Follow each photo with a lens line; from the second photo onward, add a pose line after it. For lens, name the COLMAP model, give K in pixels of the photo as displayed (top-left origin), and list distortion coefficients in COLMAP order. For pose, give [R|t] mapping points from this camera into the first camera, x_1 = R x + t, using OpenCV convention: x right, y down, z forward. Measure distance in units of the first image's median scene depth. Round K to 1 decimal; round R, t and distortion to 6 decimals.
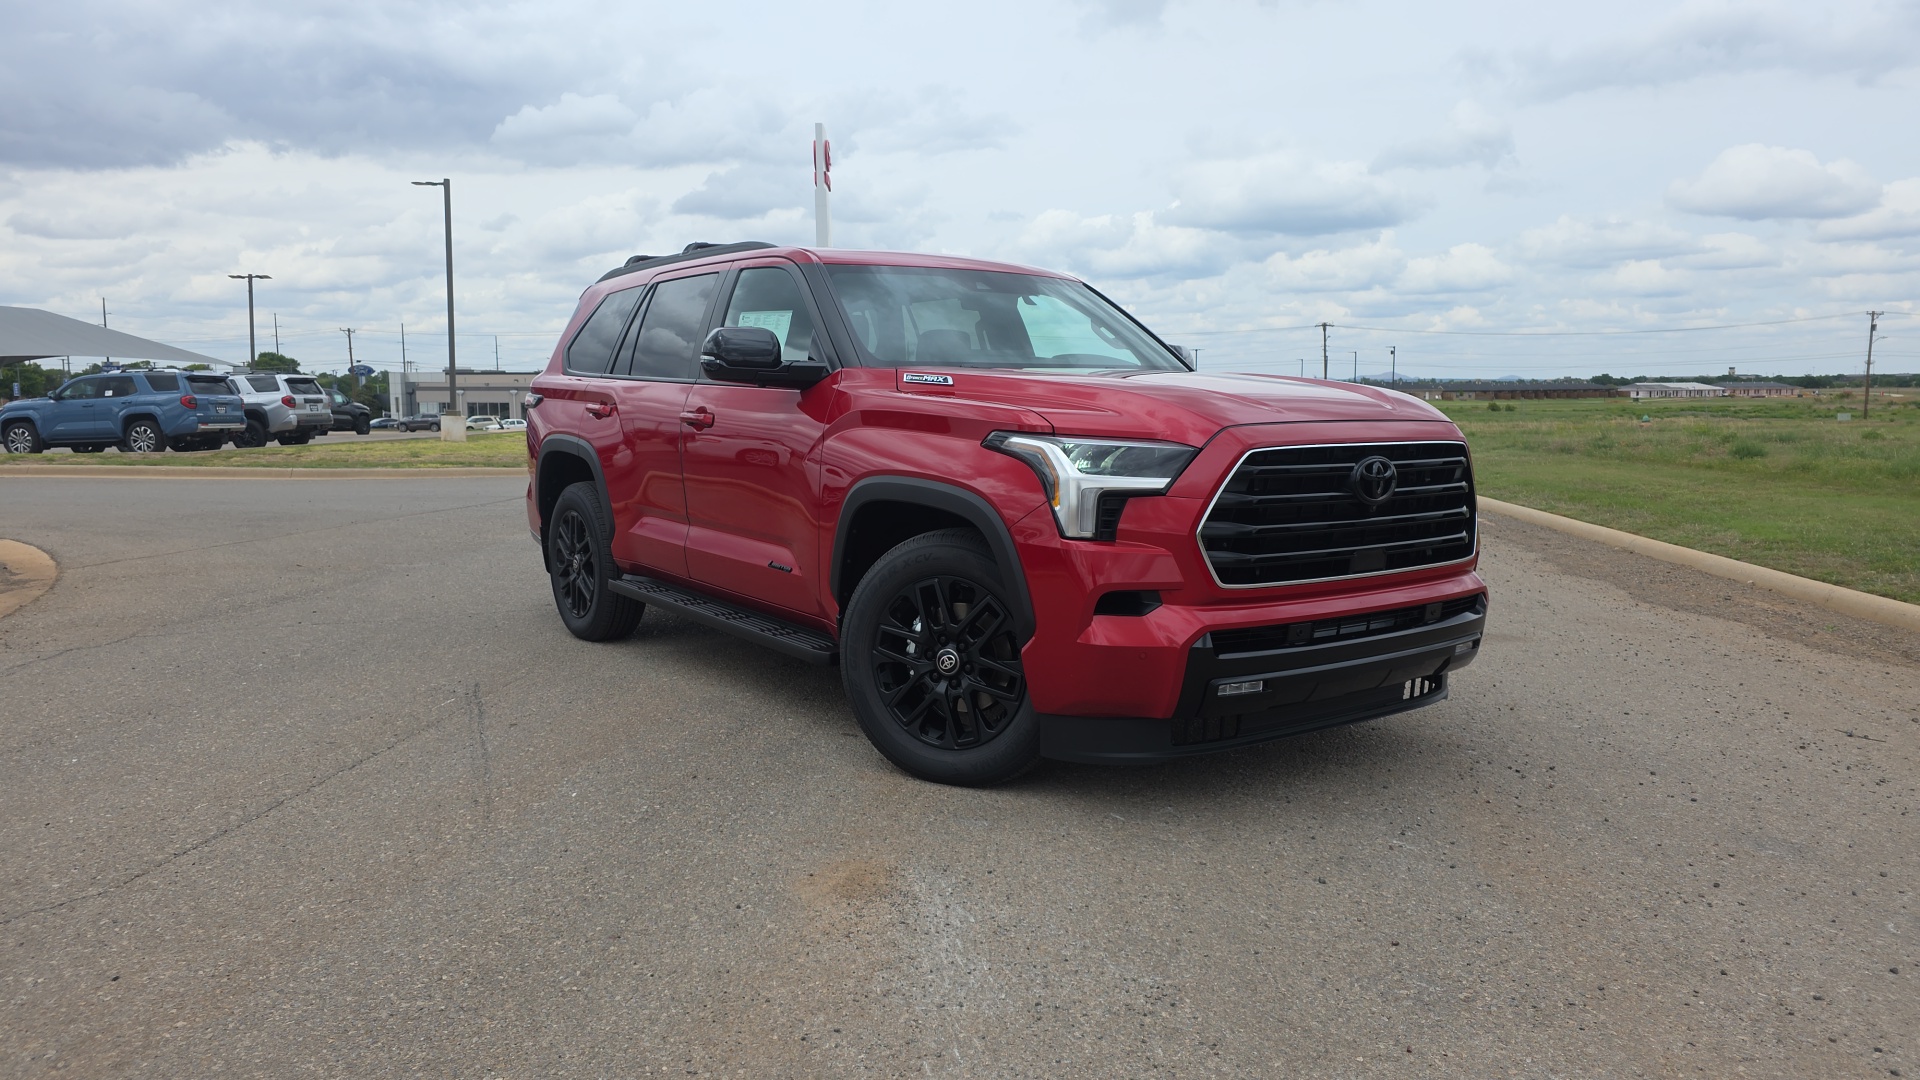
lens RADIAL K [[1324.0, 0, 982.2], [0, 1324.0, 545.7], [0, 0, 1]] dist [0.072500, -0.066595]
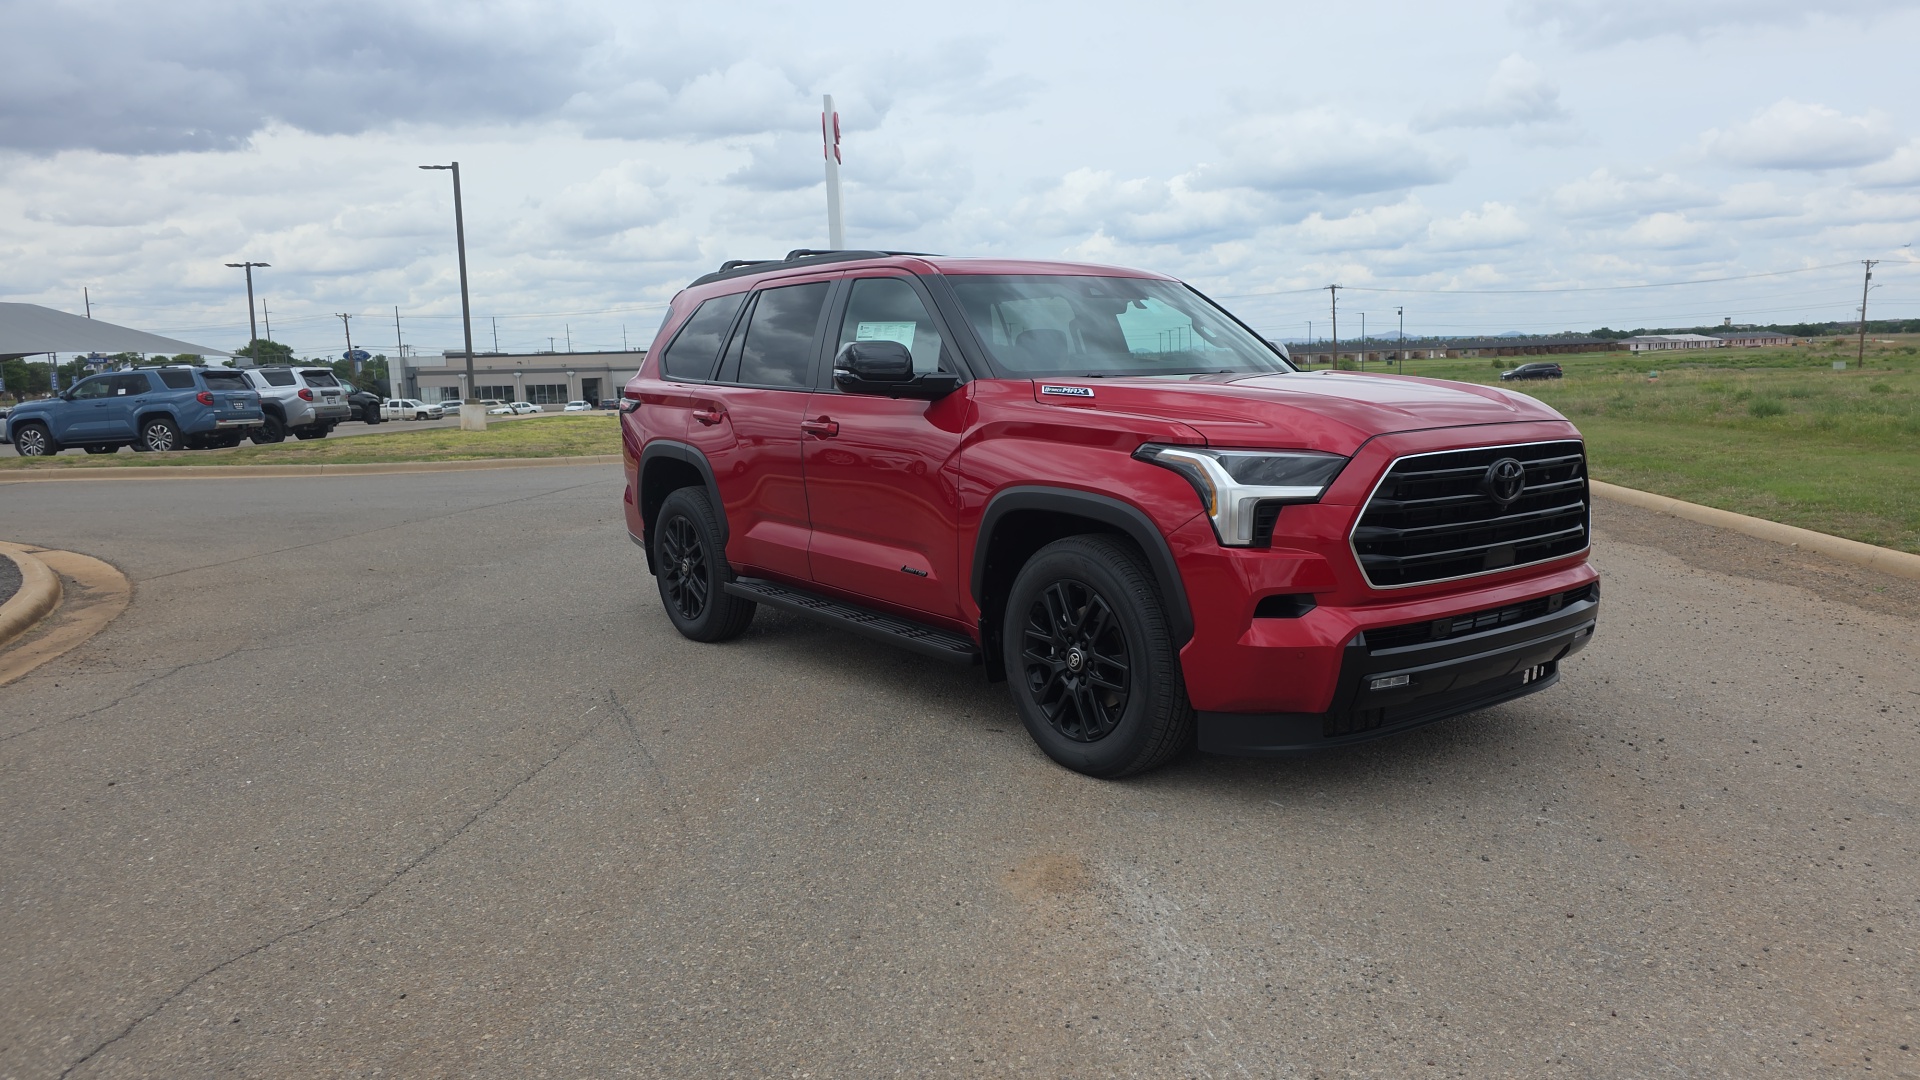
lens RADIAL K [[1320.5, 0, 1038.8], [0, 1320.5, 563.2], [0, 0, 1]] dist [0.077518, -0.072779]
pose [[0.998882, -0.031491, 0.035252, -0.094251], [0.030144, 0.998819, 0.038096, -0.027600], [-0.036410, -0.036991, 0.998652, -0.040579]]
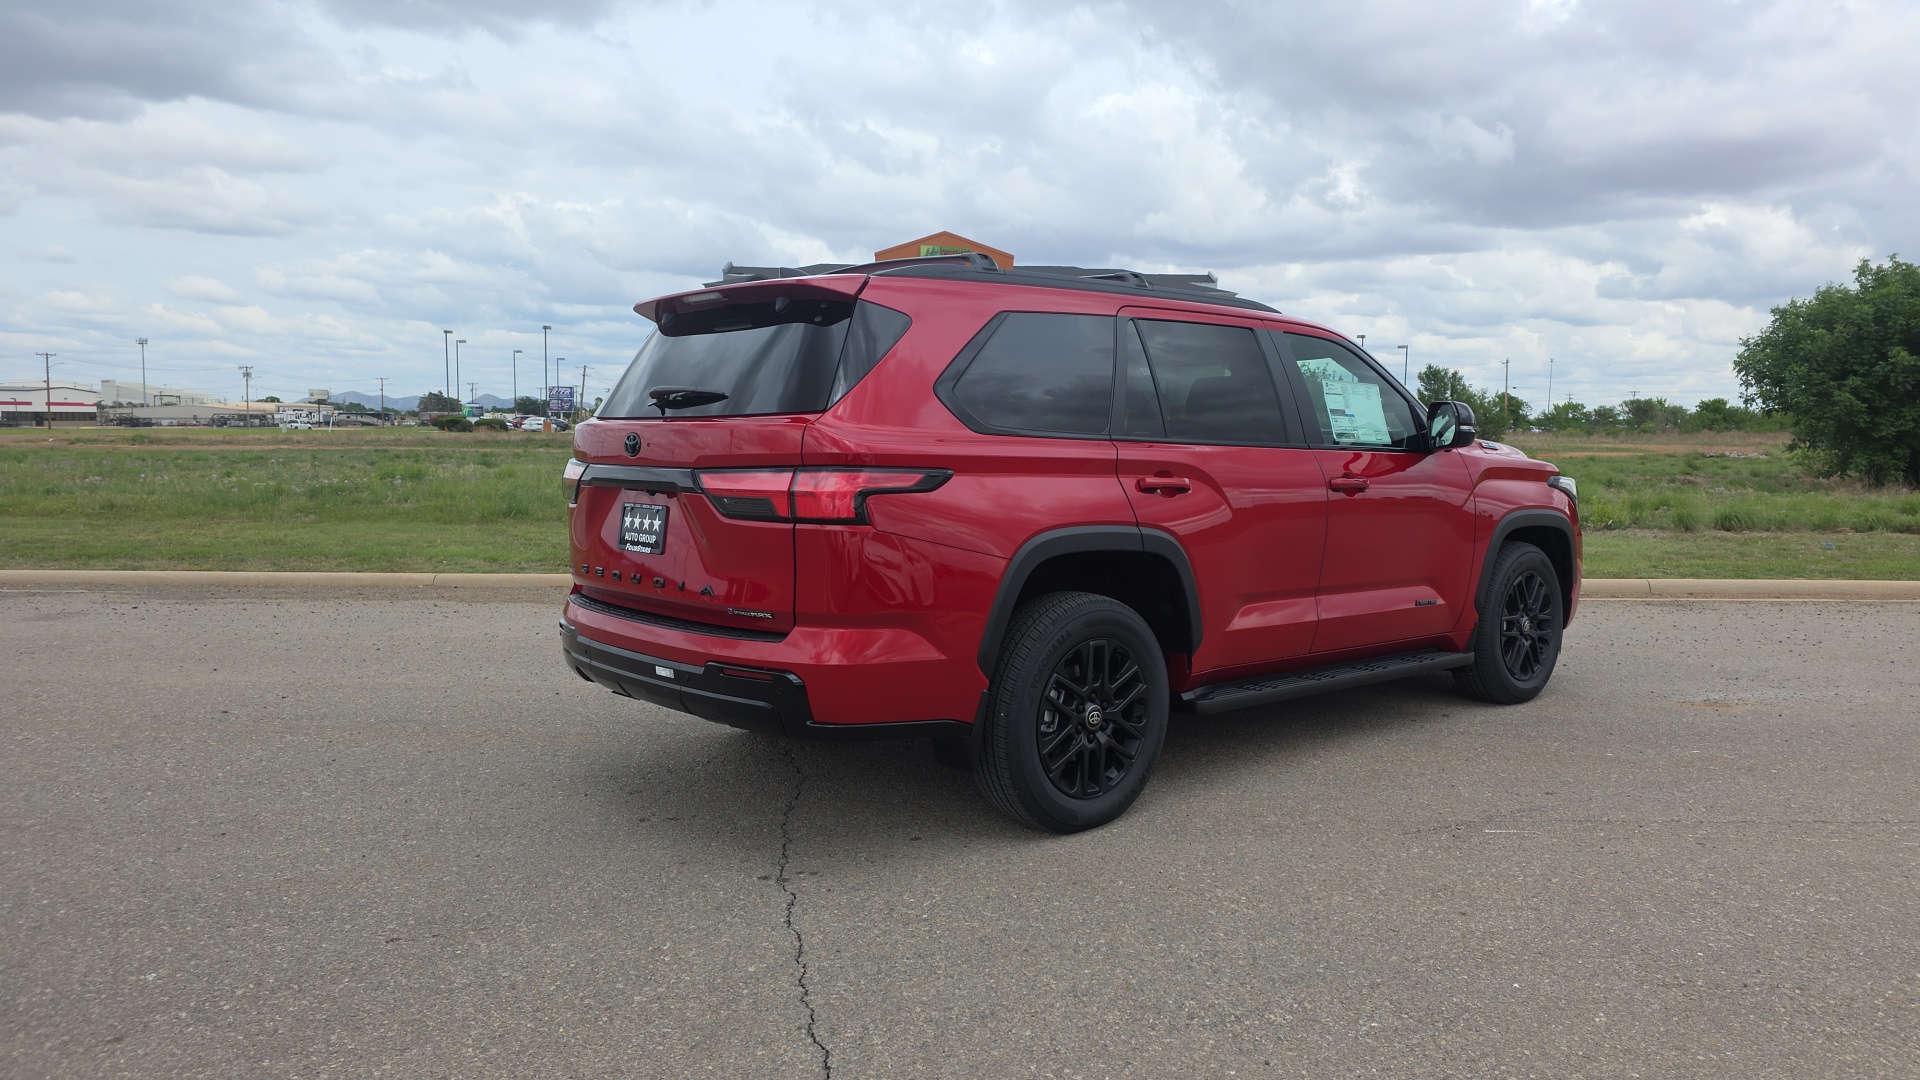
lens RADIAL K [[1322.5, 0, 1015.4], [0, 1322.5, 543.6], [0, 0, 1]] dist [0.078635, -0.061074]
pose [[-0.113264, -0.087850, 0.989673, -1.308001], [0.102348, 0.989753, 0.099570, -0.196270], [-0.988279, 0.112569, -0.103113, 1.505577]]
